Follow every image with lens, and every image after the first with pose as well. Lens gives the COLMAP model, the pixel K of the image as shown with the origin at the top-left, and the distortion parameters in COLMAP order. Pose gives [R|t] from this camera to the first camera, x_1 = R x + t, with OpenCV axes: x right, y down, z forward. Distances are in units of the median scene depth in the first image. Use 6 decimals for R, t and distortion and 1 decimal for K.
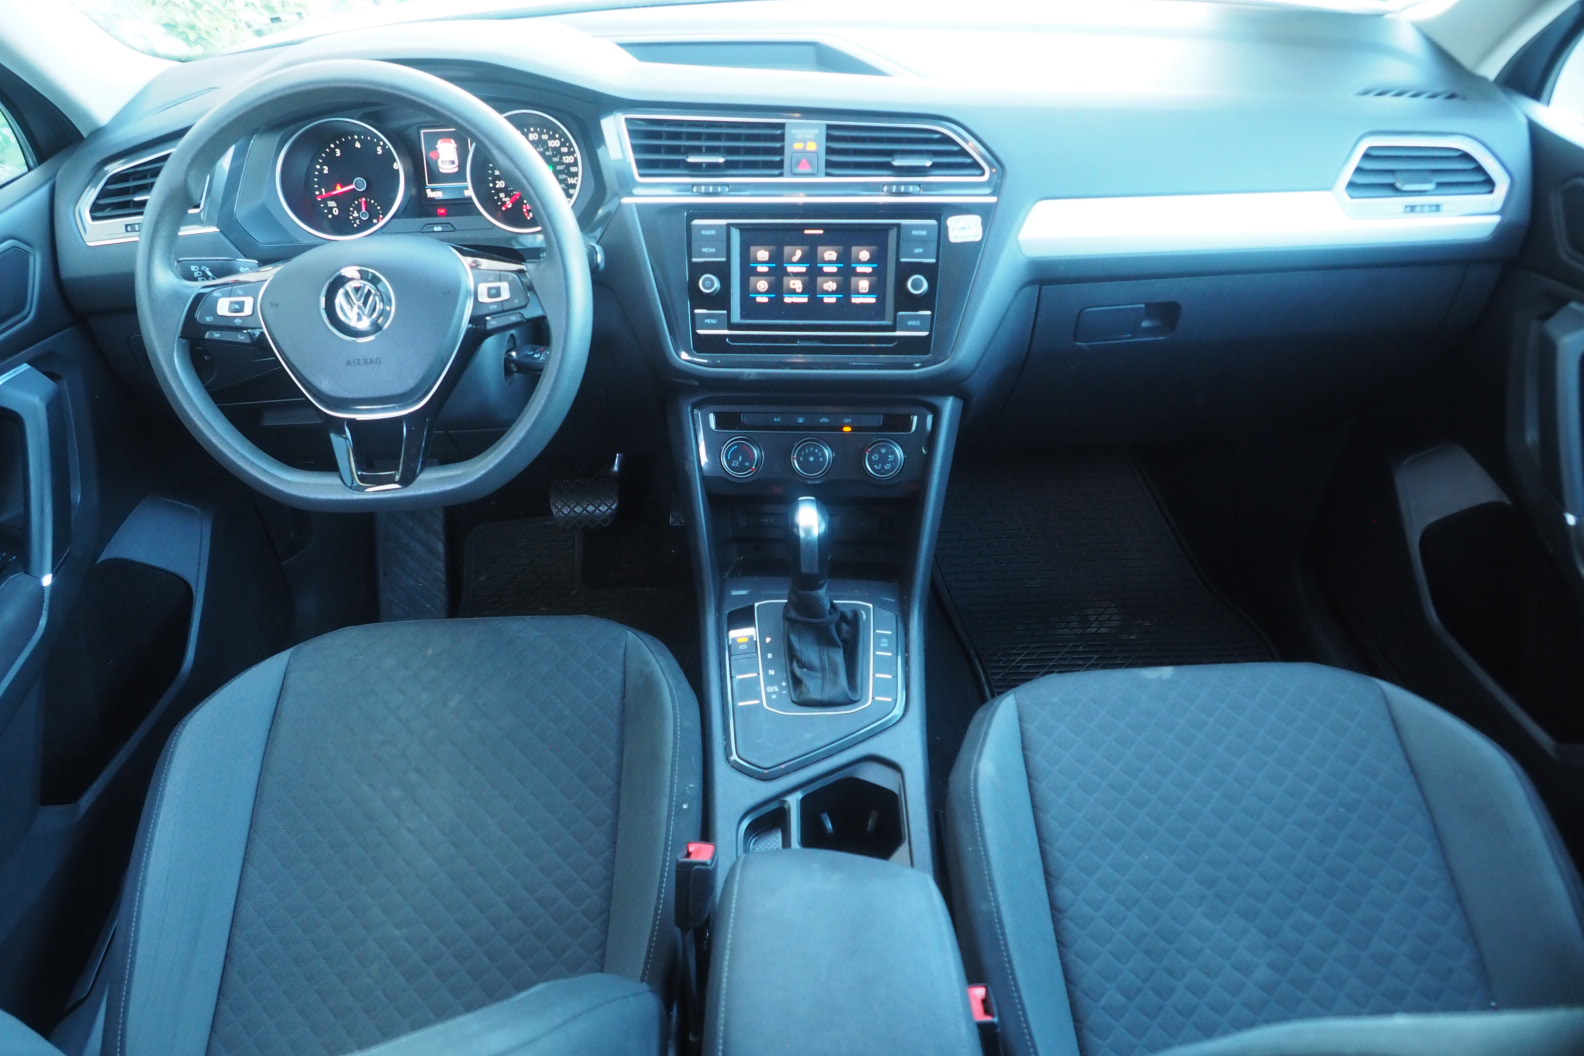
lens RADIAL K [[1117.4, 0, 795.1], [0, 1117.4, 526.0], [0, 0, 1]] dist [-0.026389, -0.007874]
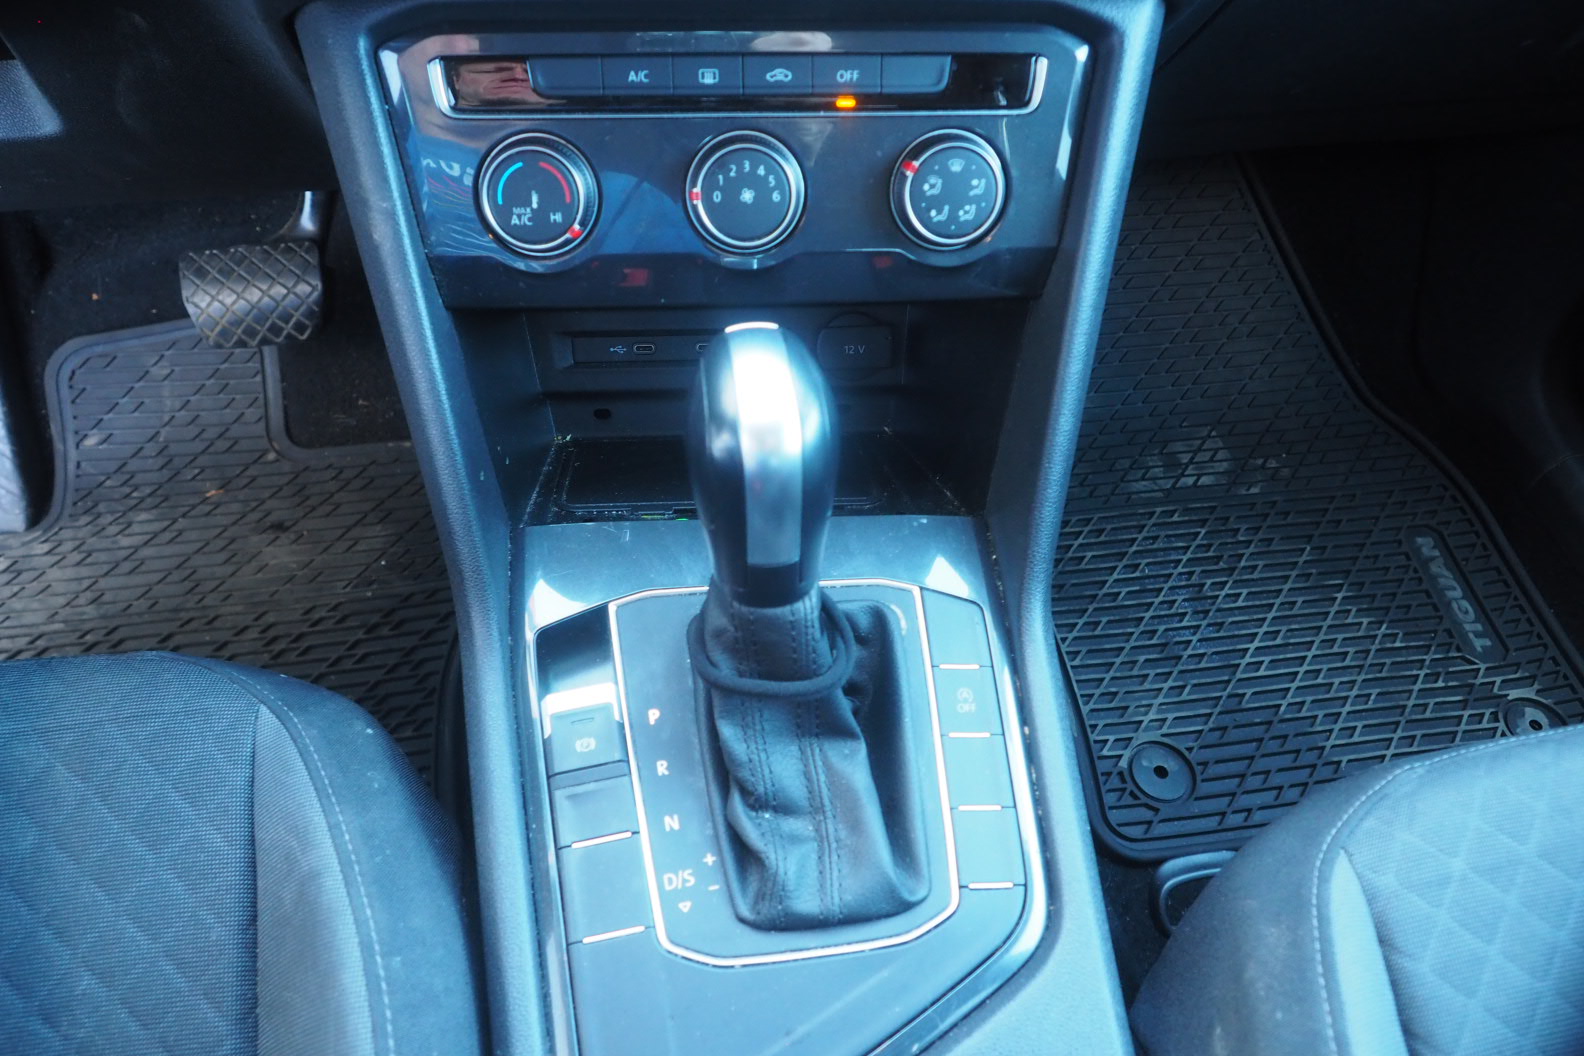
lens RADIAL K [[1117.4, 0, 794.8], [0, 1117.4, 527.7], [0, 0, 1]] dist [-0.026389, -0.007874]
pose [[0.990445, -0.063428, 0.122453, -0.020018], [0.032697, 0.970640, 0.238303, -0.044715], [-0.133973, -0.232022, 0.963440, 0.683191]]
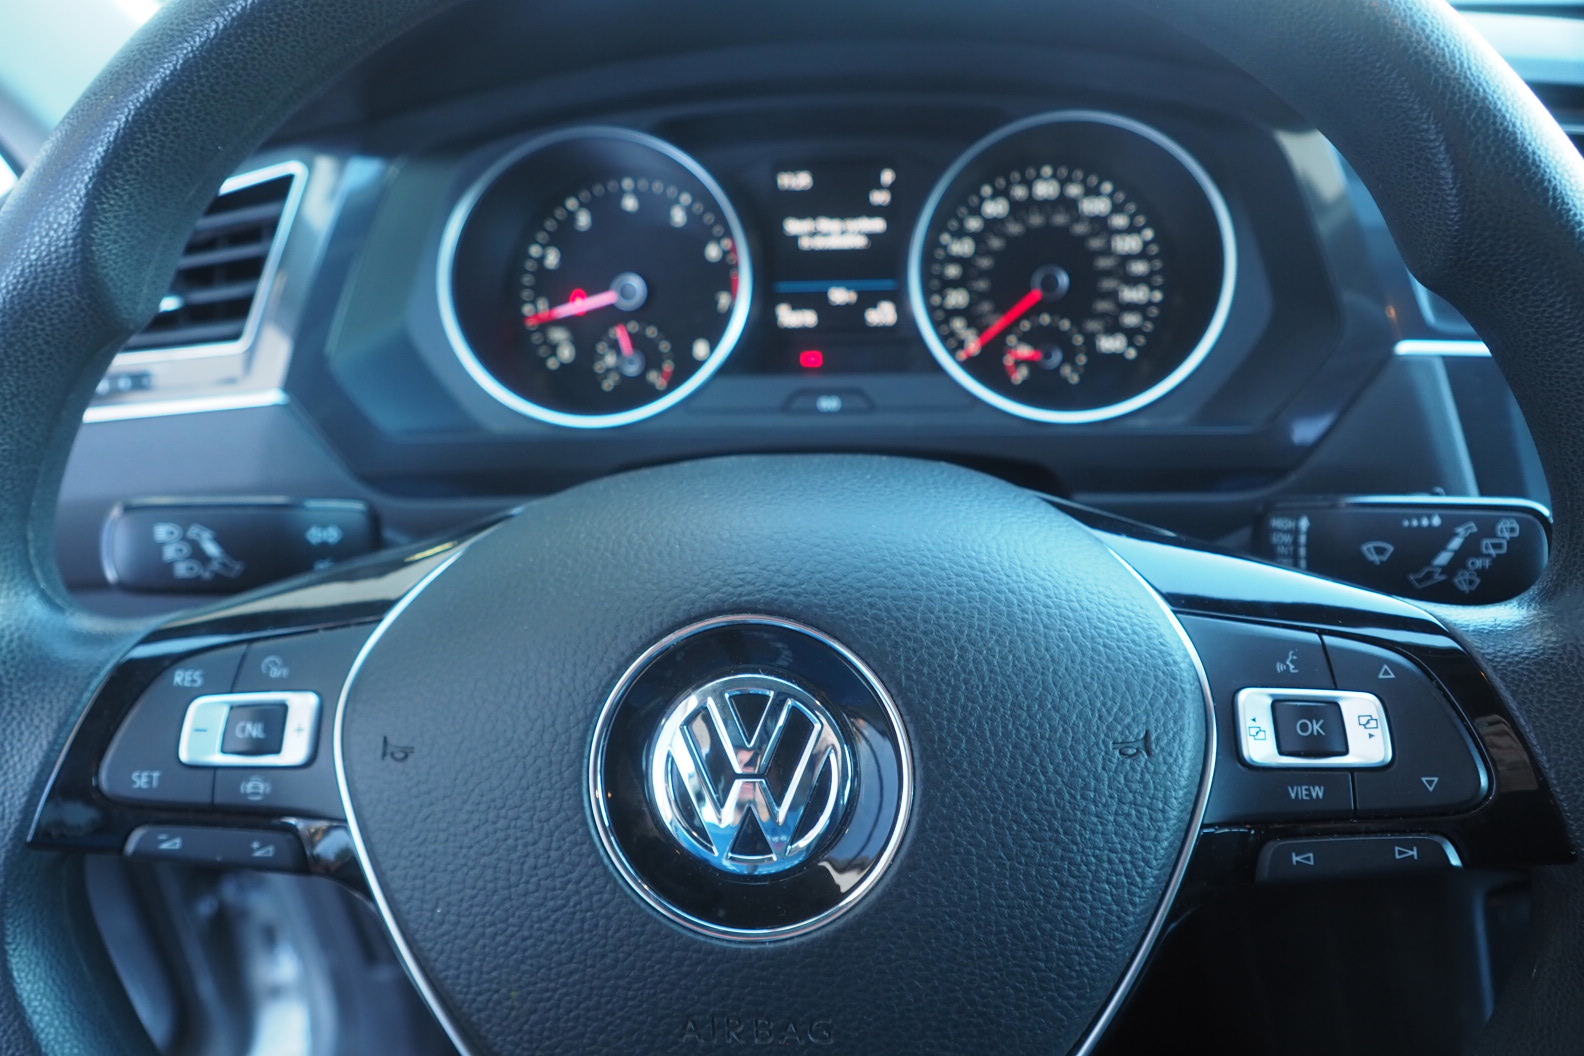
lens RADIAL K [[1117.4, 0, 804.1], [0, 1117.4, 524.4], [0, 0, 1]] dist [-0.026389, -0.007874]
pose [[0.994339, 0.035227, -0.100242, -0.303542], [-0.046483, 0.992590, -0.112273, -0.189734], [0.095544, 0.116297, 0.988608, 0.645425]]
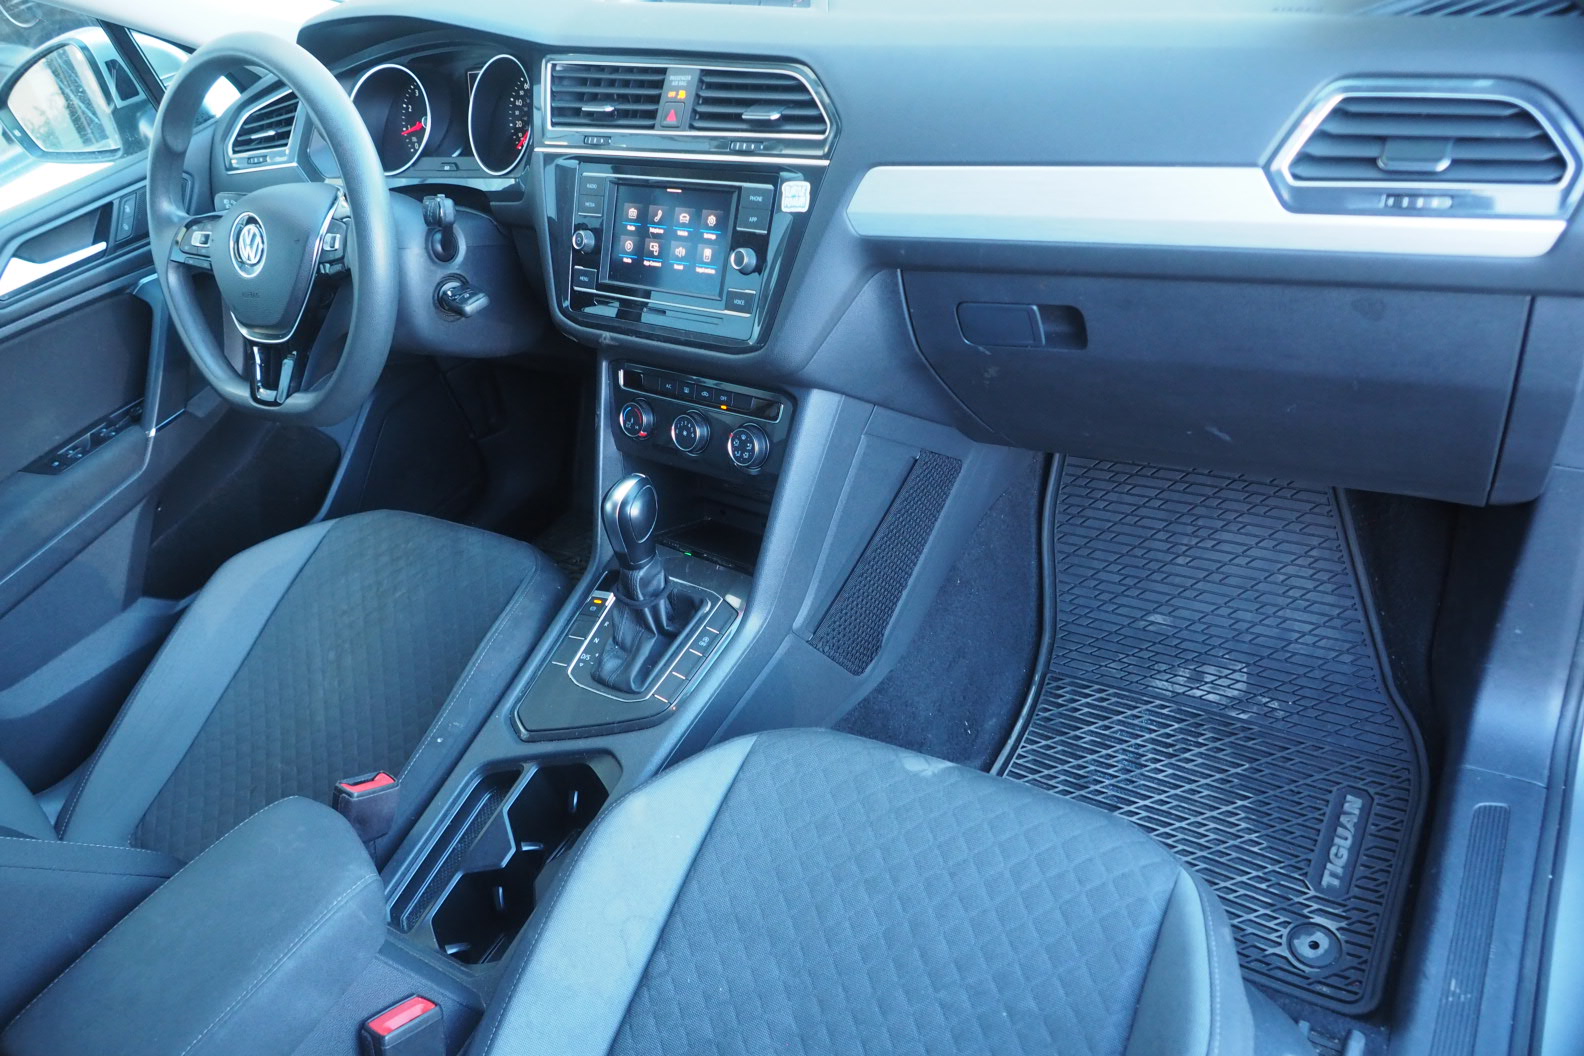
lens RADIAL K [[1117.4, 0, 788.7], [0, 1117.4, 531.9], [0, 0, 1]] dist [-0.026389, -0.007874]
pose [[0.822041, 0.211556, -0.528671, 0.634216], [-0.153476, 0.976381, 0.152070, -0.142652], [0.548356, -0.043869, 0.835094, 0.272406]]
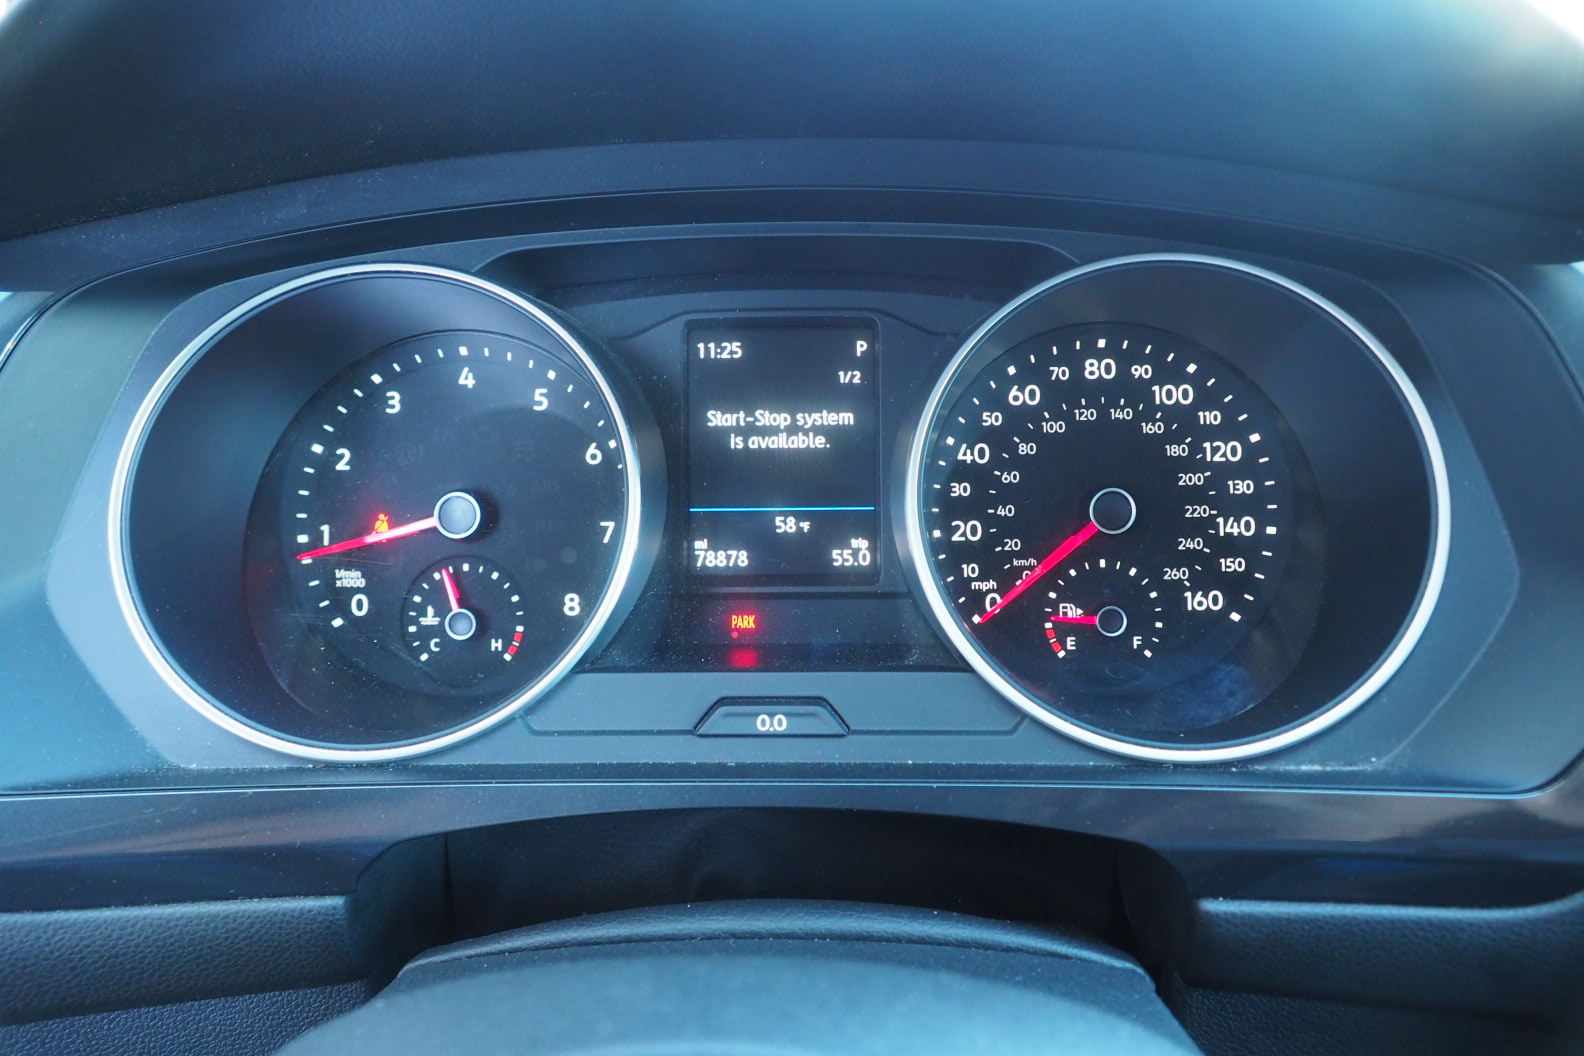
lens RADIAL K [[1117.4, 0, 799.7], [0, 1117.4, 523.3], [0, 0, 1]] dist [-0.026389, -0.007874]
pose [[0.998451, 0.029085, -0.047436, -0.321074], [-0.039964, 0.968026, -0.247644, -0.262472], [0.038716, 0.249156, 0.967689, 0.802676]]
